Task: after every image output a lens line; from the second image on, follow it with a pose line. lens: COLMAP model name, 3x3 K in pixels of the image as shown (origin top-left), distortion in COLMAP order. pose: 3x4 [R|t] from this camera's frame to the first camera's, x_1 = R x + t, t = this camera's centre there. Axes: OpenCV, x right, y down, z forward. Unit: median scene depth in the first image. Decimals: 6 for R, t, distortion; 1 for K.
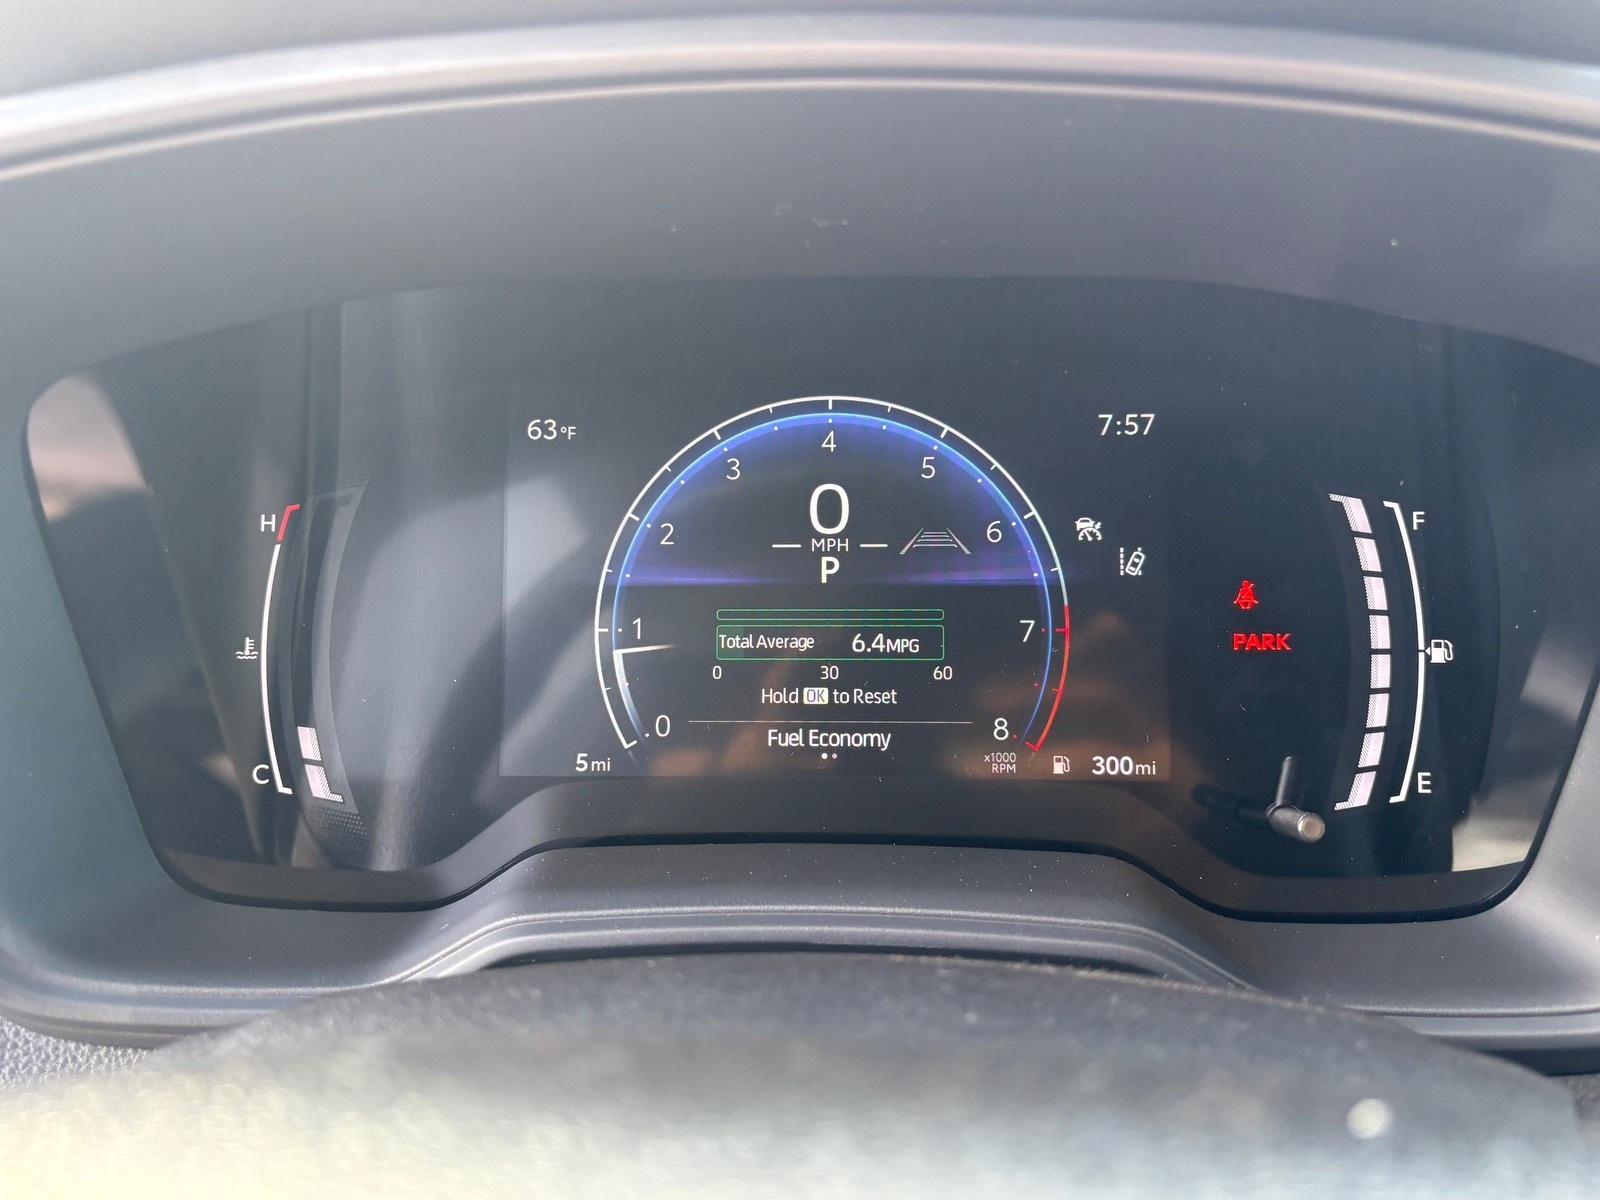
lens RADIAL K [[1291.0, 0, 800.7], [0, 1291.0, 594.4], [0, 0, 1]] dist [0.028023, -0.003427]
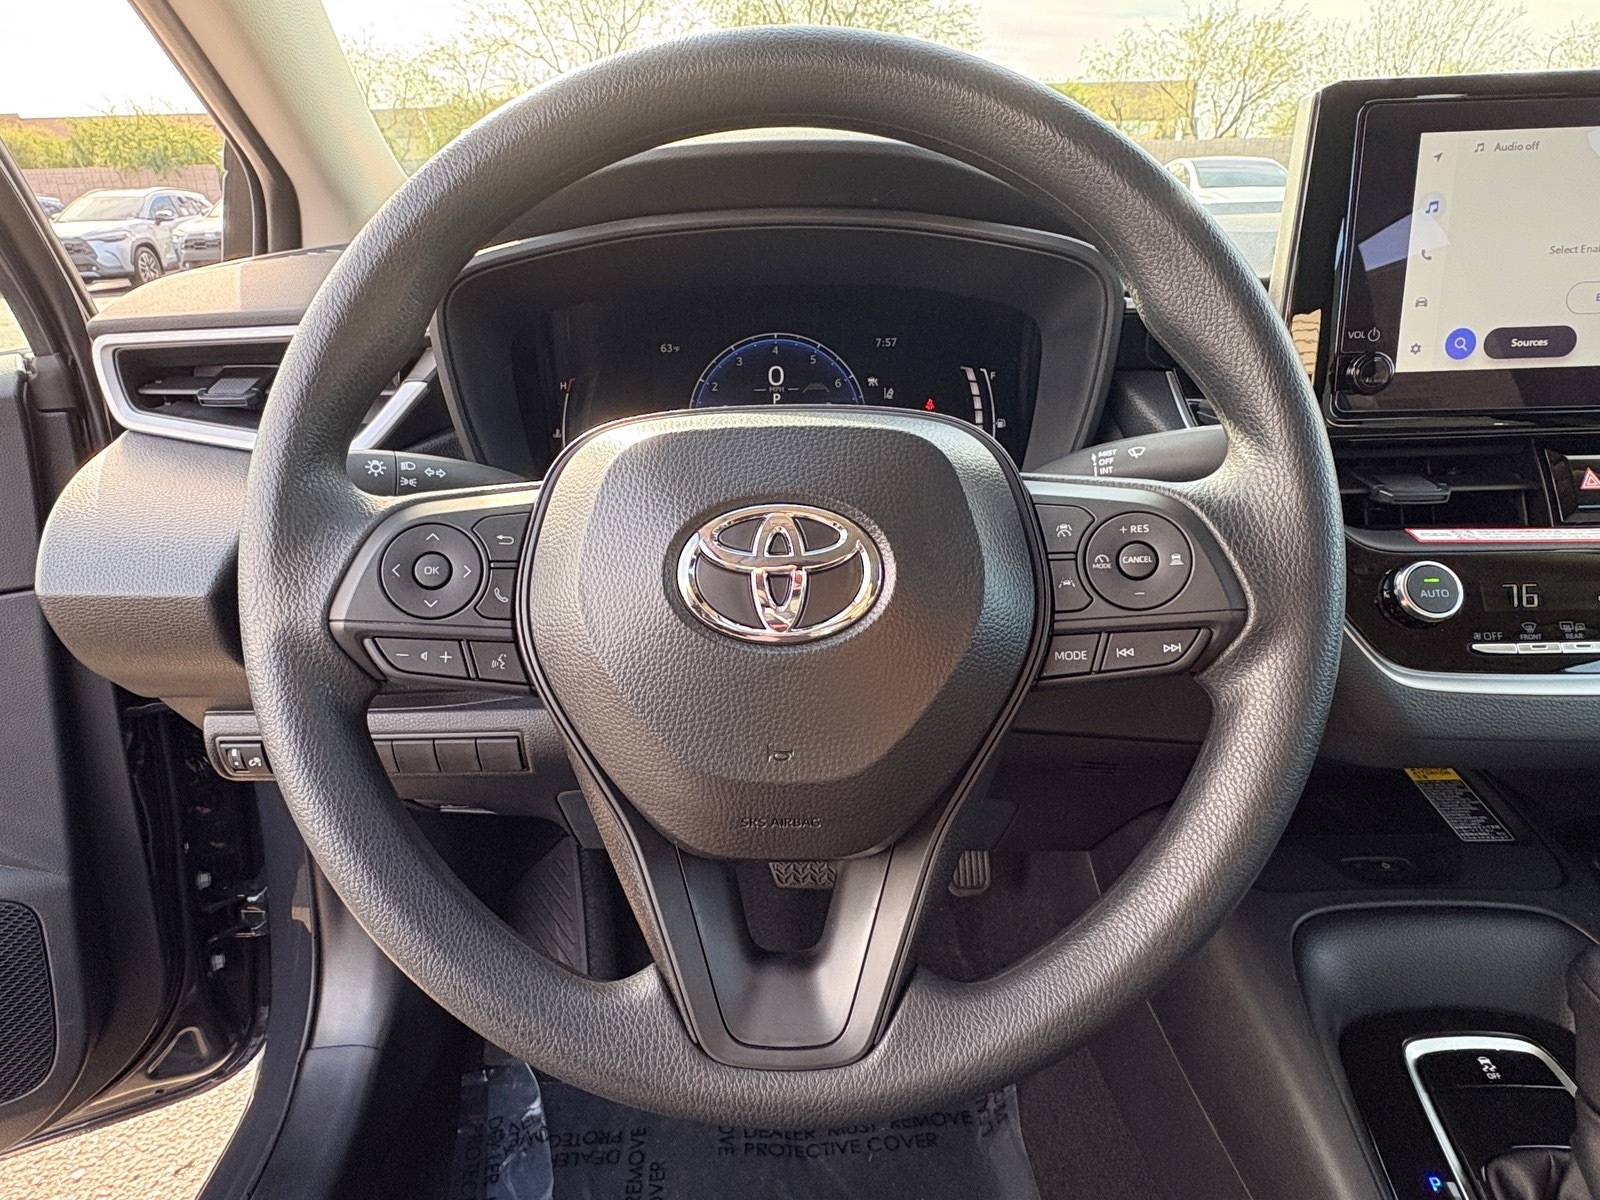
lens RADIAL K [[954.6, 0, 791.6], [0, 954.6, 603.5], [0, 0, 1]] dist [-0.007436, 0.005573]
pose [[0.999426, -0.021706, 0.026002, -0.006962], [0.021063, 0.999471, 0.024778, 0.358849], [-0.026526, -0.024217, 0.999355, -0.988354]]
